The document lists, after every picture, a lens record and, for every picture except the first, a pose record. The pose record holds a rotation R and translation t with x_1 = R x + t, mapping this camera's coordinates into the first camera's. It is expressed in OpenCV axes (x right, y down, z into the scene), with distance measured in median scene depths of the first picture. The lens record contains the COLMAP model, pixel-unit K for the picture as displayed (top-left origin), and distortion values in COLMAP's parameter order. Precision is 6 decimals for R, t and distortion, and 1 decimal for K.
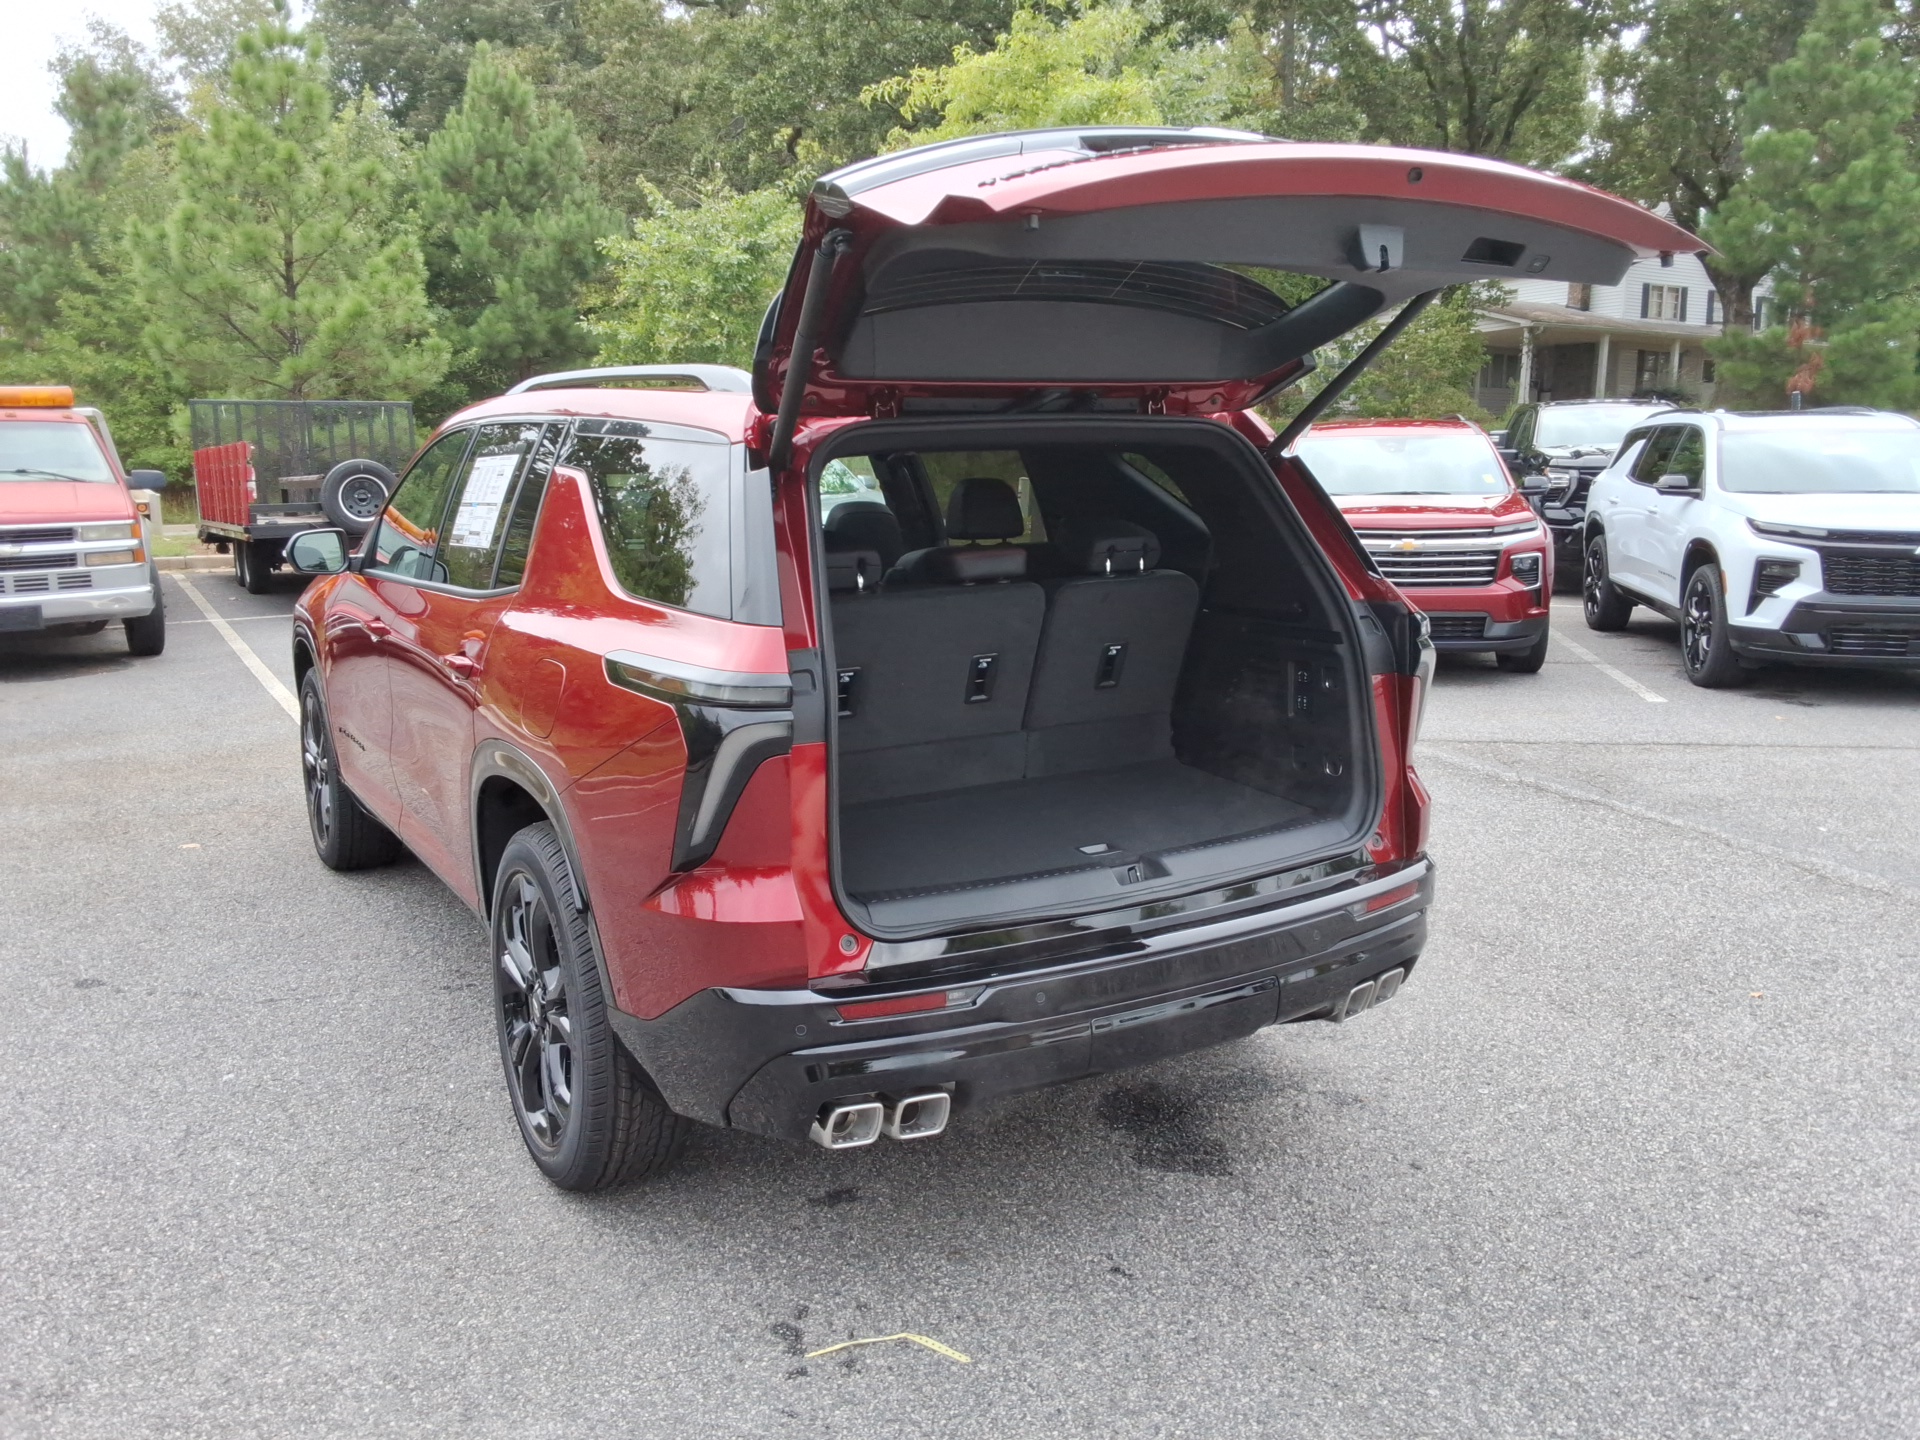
lens RADIAL K [[1537.6, 0, 971.3], [0, 1537.6, 700.1], [0, 0, 1]] dist [0.110592, -0.167995]
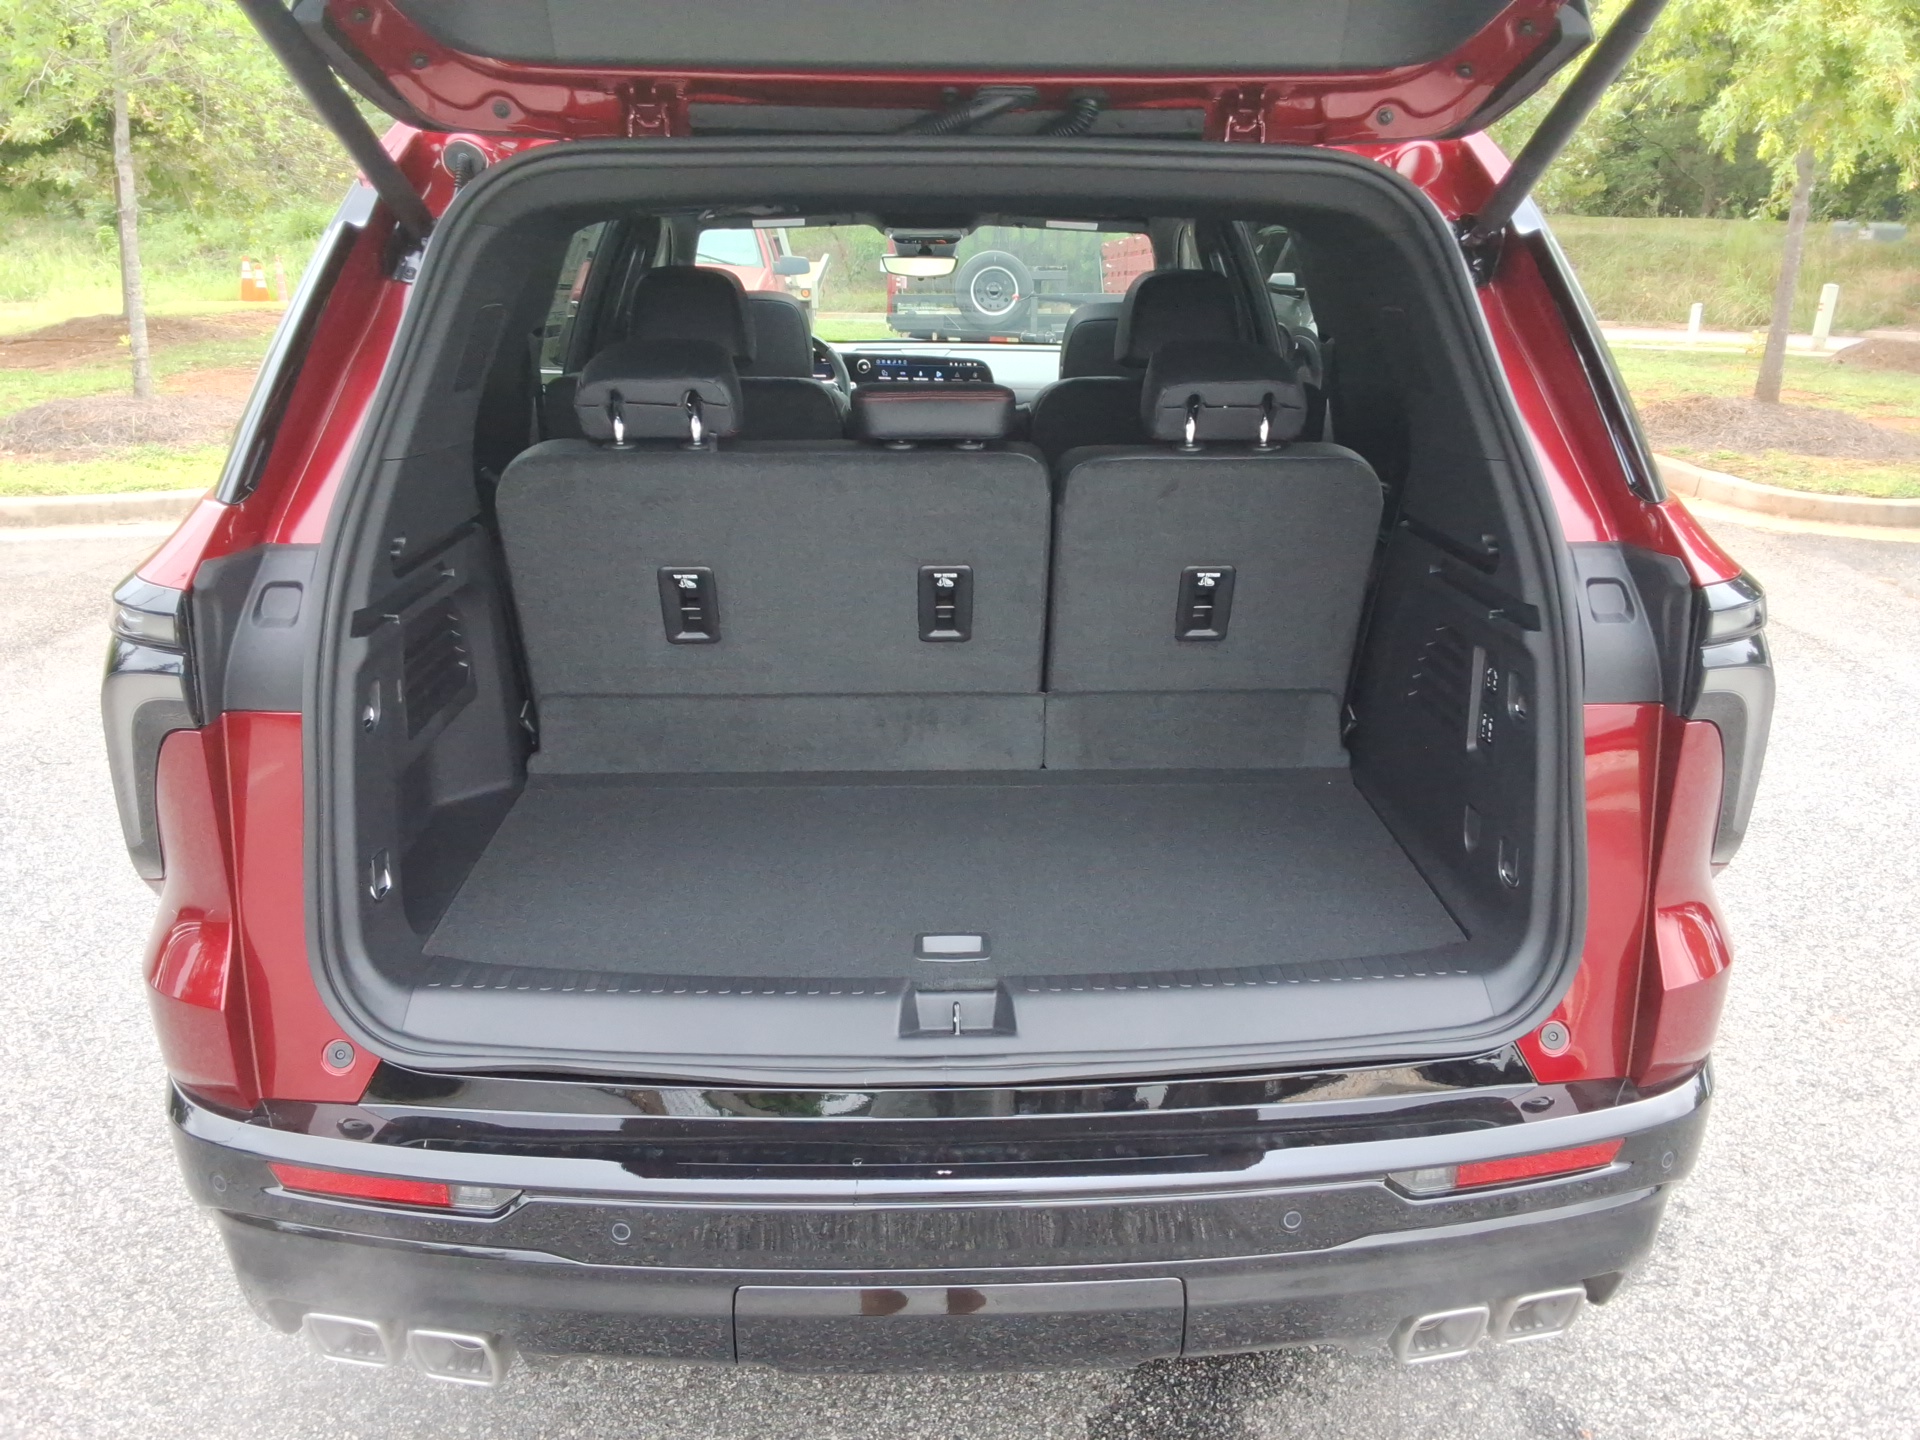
lens RADIAL K [[1524.8, 0, 971.4], [0, 1524.8, 702.5], [0, 0, 1]] dist [0.120914, -0.170202]
pose [[0.878380, 0.155574, -0.451934, 0.033233], [-0.097952, 0.984068, 0.148377, -0.007868], [0.467818, -0.086064, 0.879625, 0.057791]]
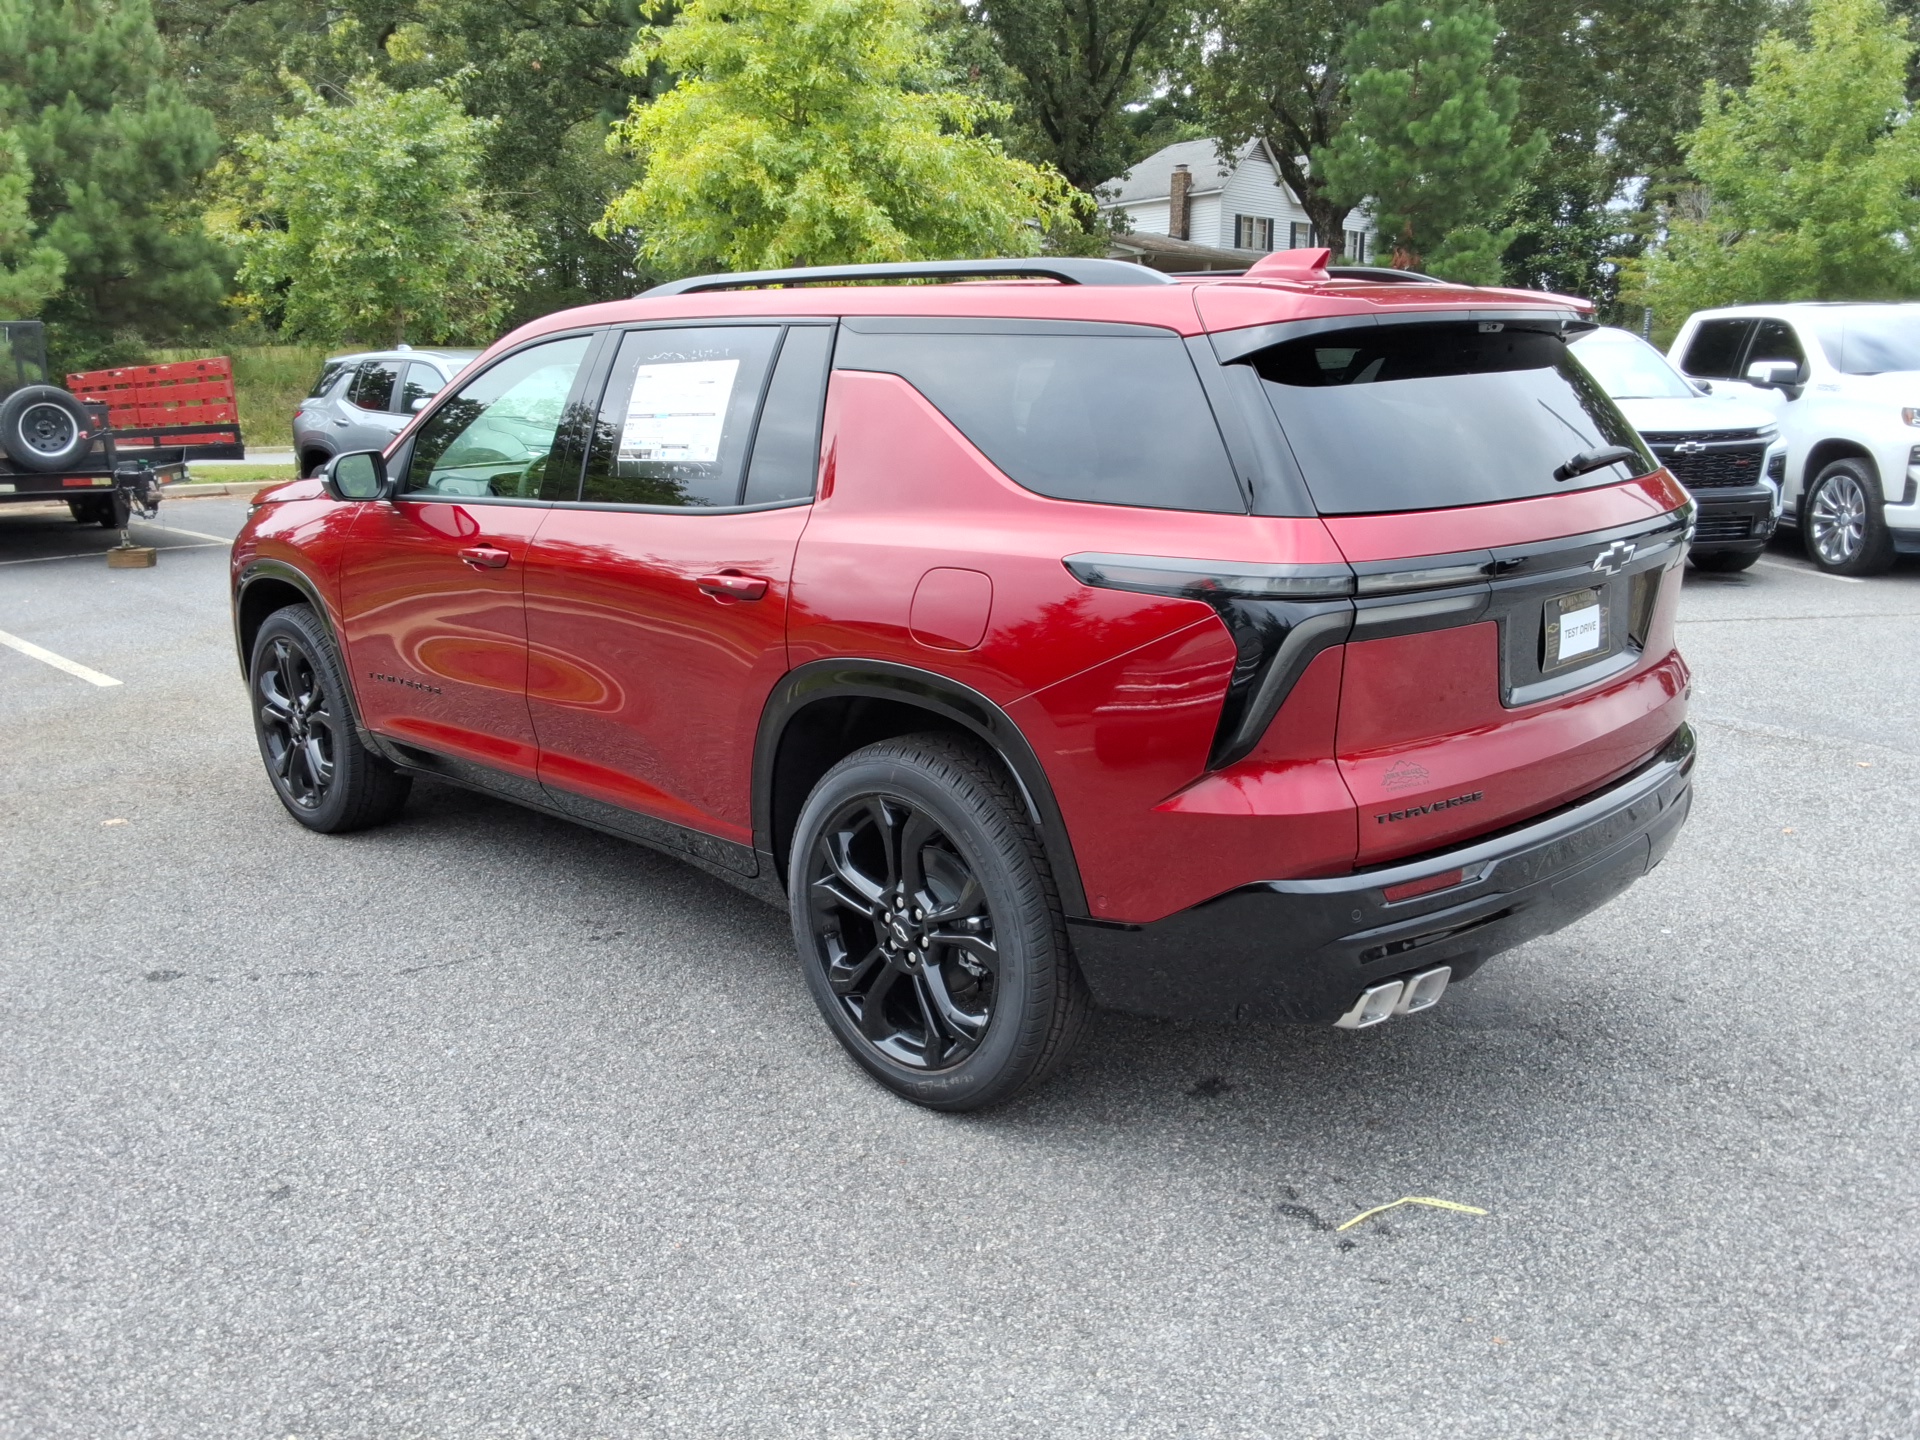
lens RADIAL K [[1550.2, 0, 967.6], [0, 1550.2, 696.8], [0, 0, 1]] dist [0.083109, -0.133043]
pose [[0.967449, -0.059094, 0.246069, -0.053310], [0.048584, 0.997637, 0.048574, 0.001401], [-0.248358, -0.035038, 0.968034, 0.006019]]
